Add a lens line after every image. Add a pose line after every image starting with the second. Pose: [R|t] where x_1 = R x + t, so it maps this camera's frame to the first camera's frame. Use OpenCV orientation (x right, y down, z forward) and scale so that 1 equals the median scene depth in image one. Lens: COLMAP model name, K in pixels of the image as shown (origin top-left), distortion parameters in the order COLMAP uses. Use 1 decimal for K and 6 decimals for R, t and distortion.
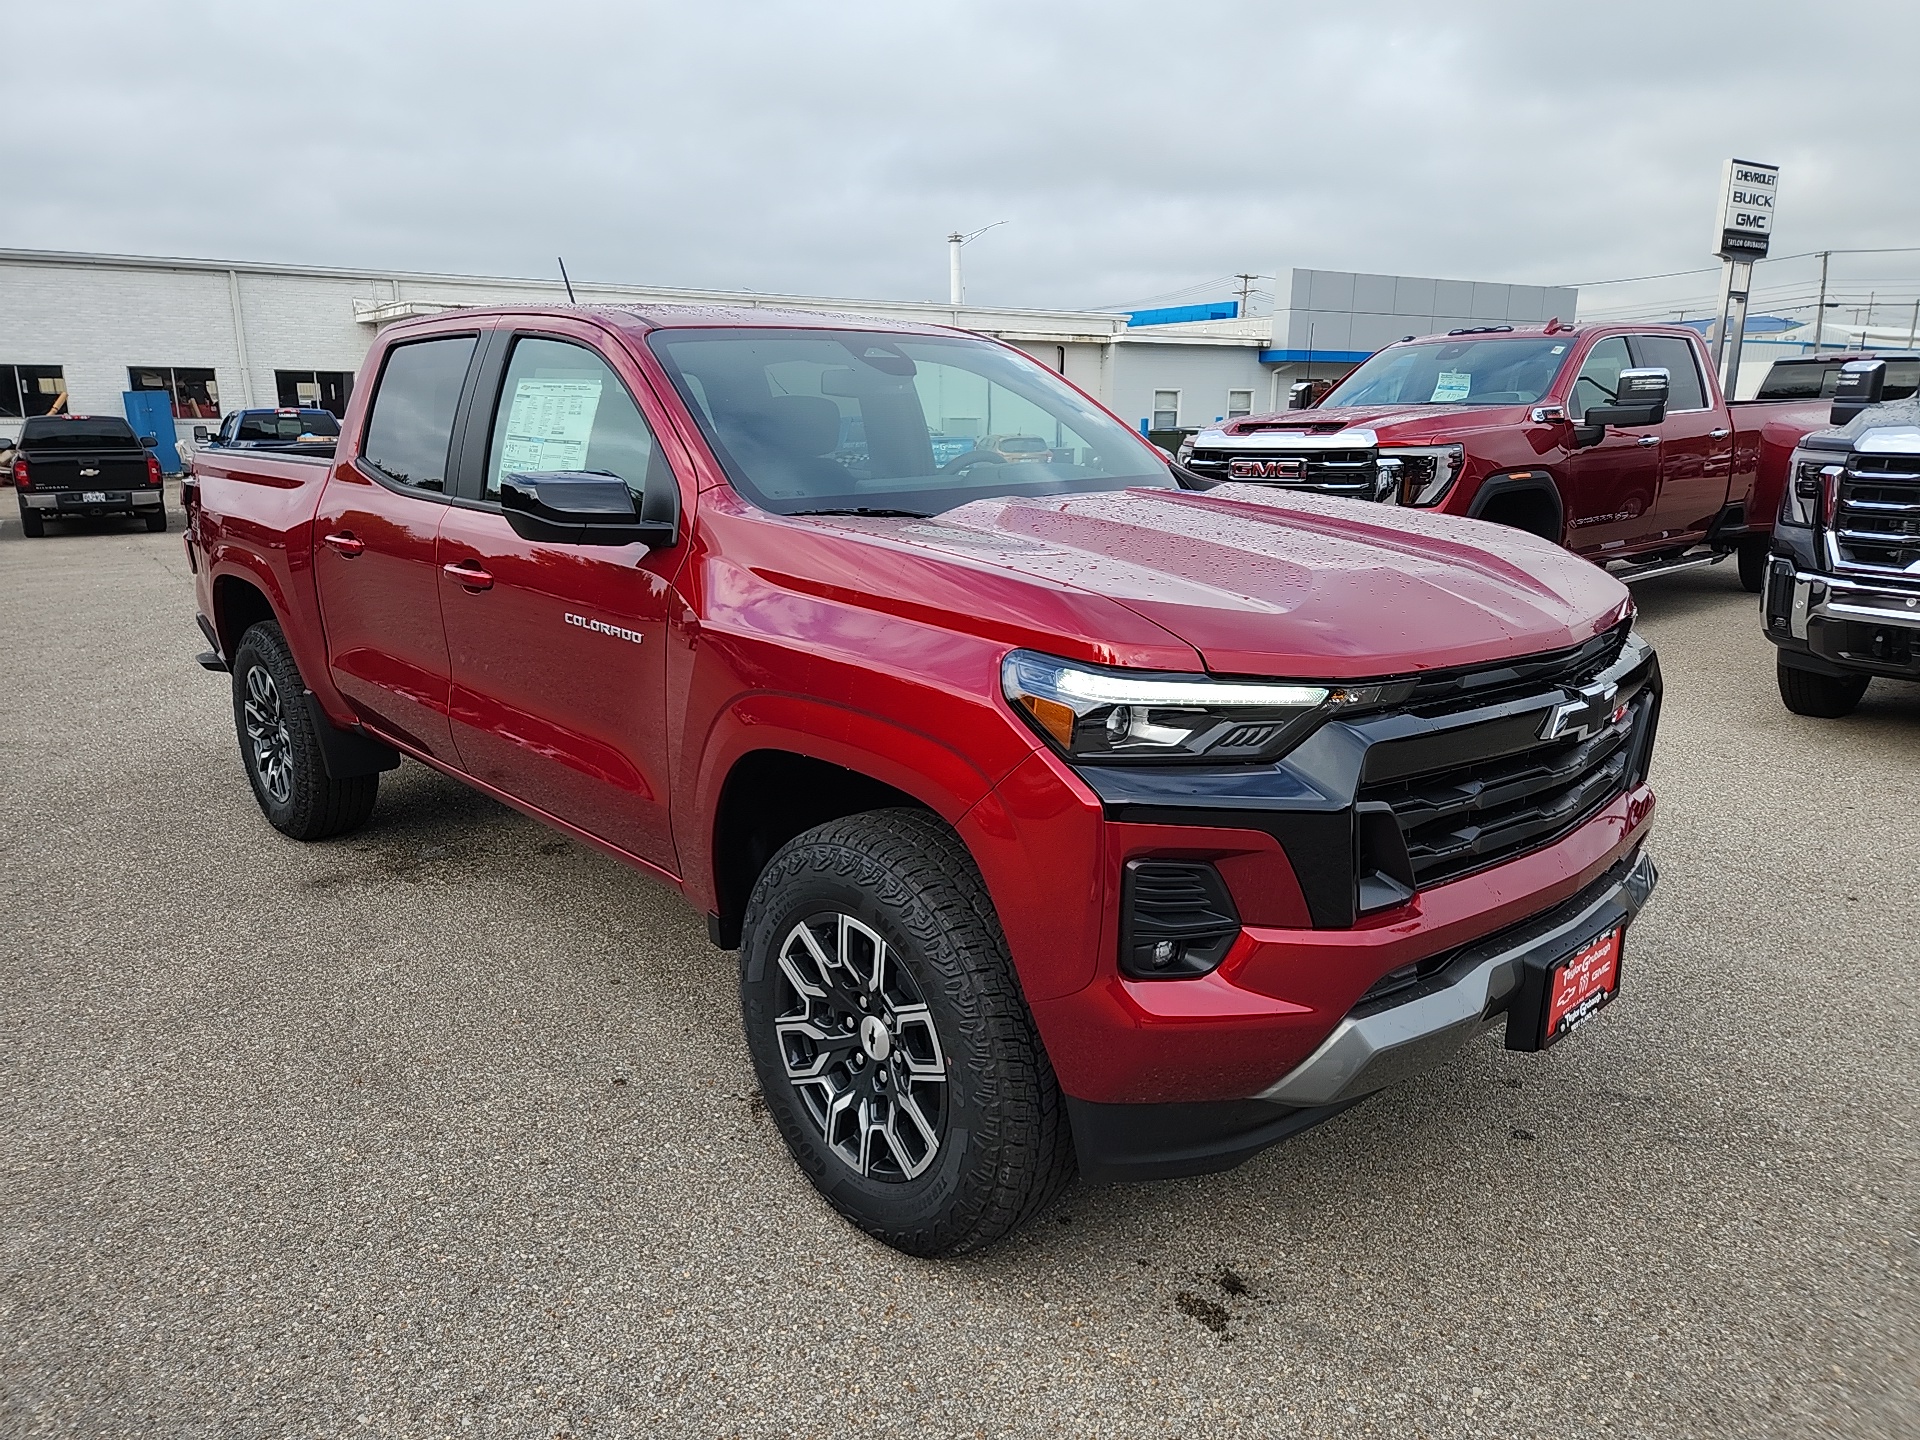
lens RADIAL K [[1268.7, 0, 953.8], [0, 1268.7, 732.7], [0, 0, 1]] dist [0.056260, -0.042928]
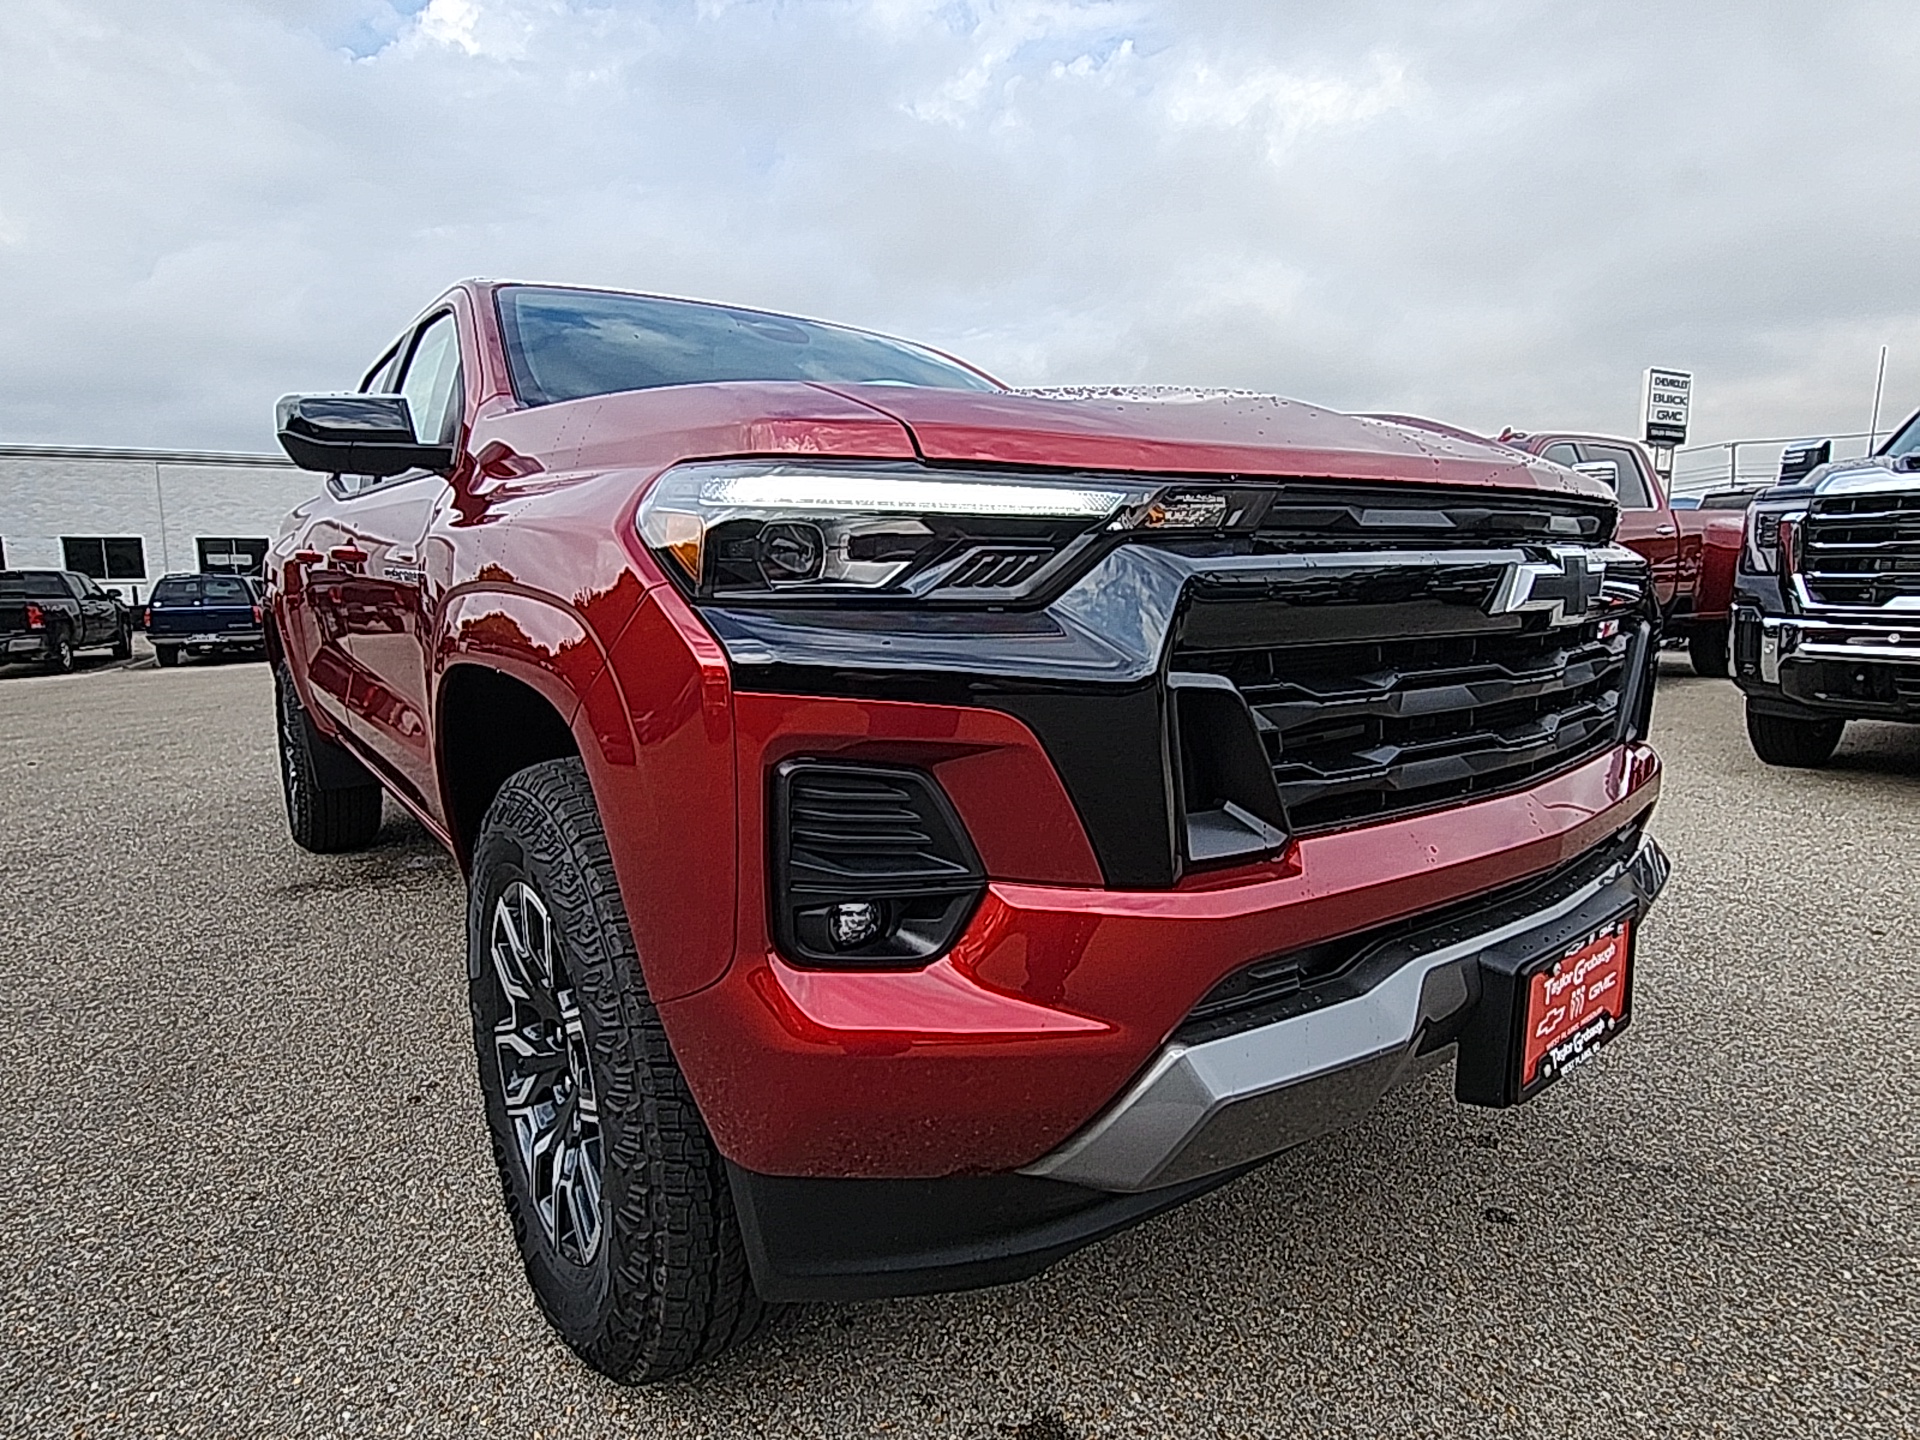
lens RADIAL K [[968.3, 0, 960.0], [0, 968.3, 720.0], [0, 0, 1]] dist [0.003224, -0.001773]
pose [[0.995792, 0.001858, -0.091622, 0.218887], [-0.011505, 0.994418, -0.104881, 0.106291], [0.090916, 0.105494, 0.990255, 0.460224]]
